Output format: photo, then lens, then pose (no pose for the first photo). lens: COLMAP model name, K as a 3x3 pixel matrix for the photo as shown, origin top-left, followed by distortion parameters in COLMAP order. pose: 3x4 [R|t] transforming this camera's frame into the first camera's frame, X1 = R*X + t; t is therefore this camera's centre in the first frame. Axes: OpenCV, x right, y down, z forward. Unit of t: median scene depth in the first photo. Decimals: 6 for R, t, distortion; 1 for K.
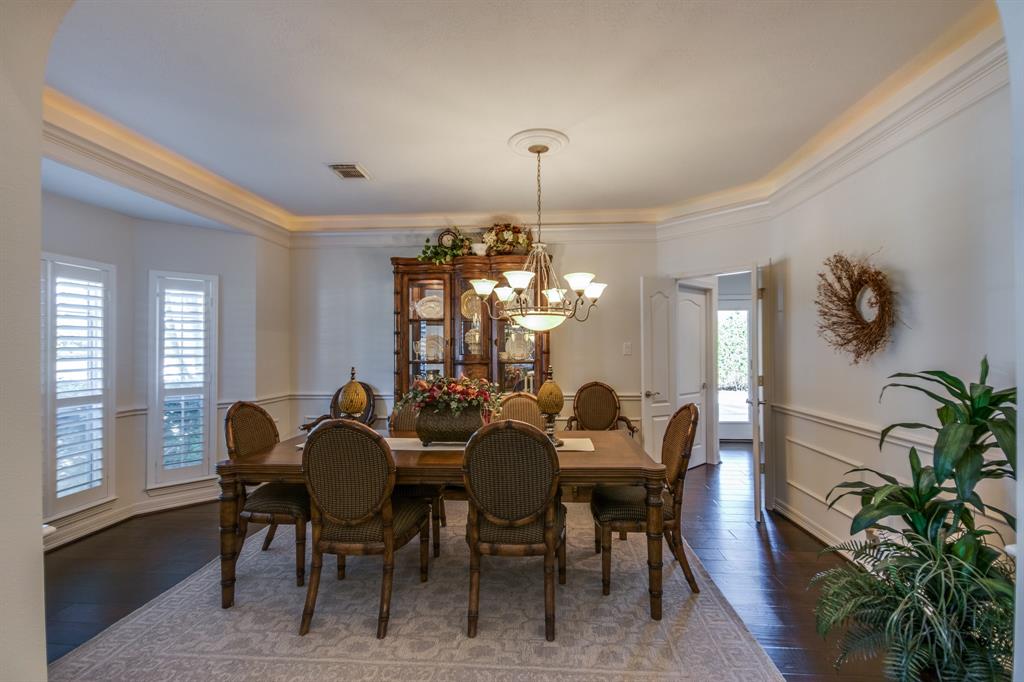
lens RADIAL K [[451.0, 0, 512.1], [0, 451.0, 340.6], [0, 0, 1]] dist [-0.000605, -0.000844]
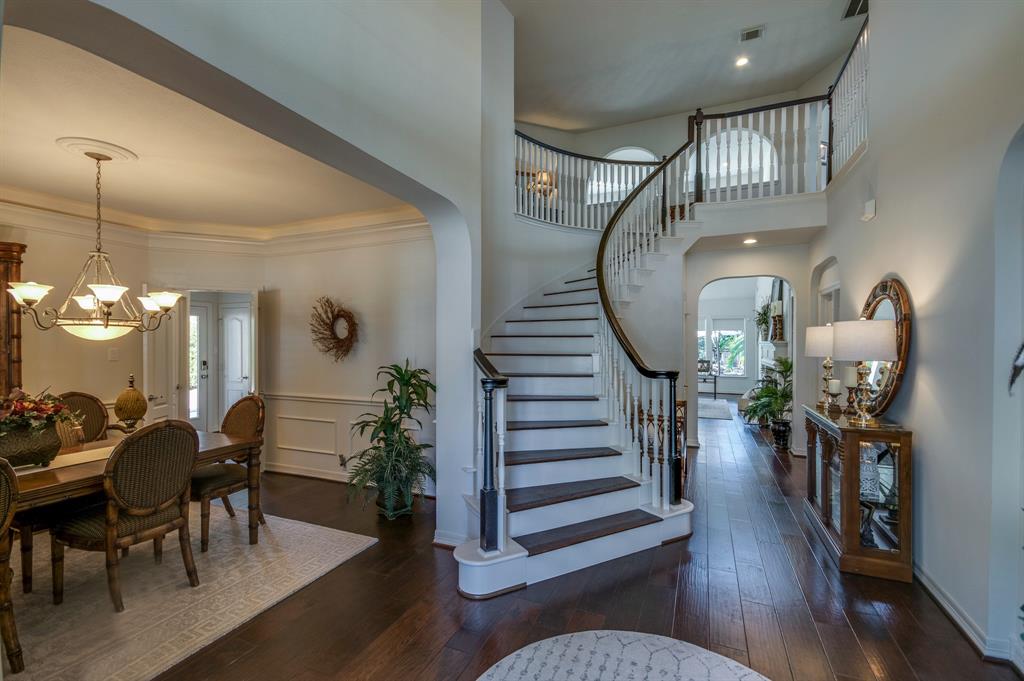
lens RADIAL K [[451.0, 0, 511.5], [0, 451.0, 343.0], [0, 0, 1]] dist [-0.000605, -0.000844]
pose [[0.330263, 0.003174, 0.943884, -0.642950], [-0.015075, 0.999885, 0.001912, -0.036131], [-0.943769, -0.014860, 0.330273, -0.206203]]
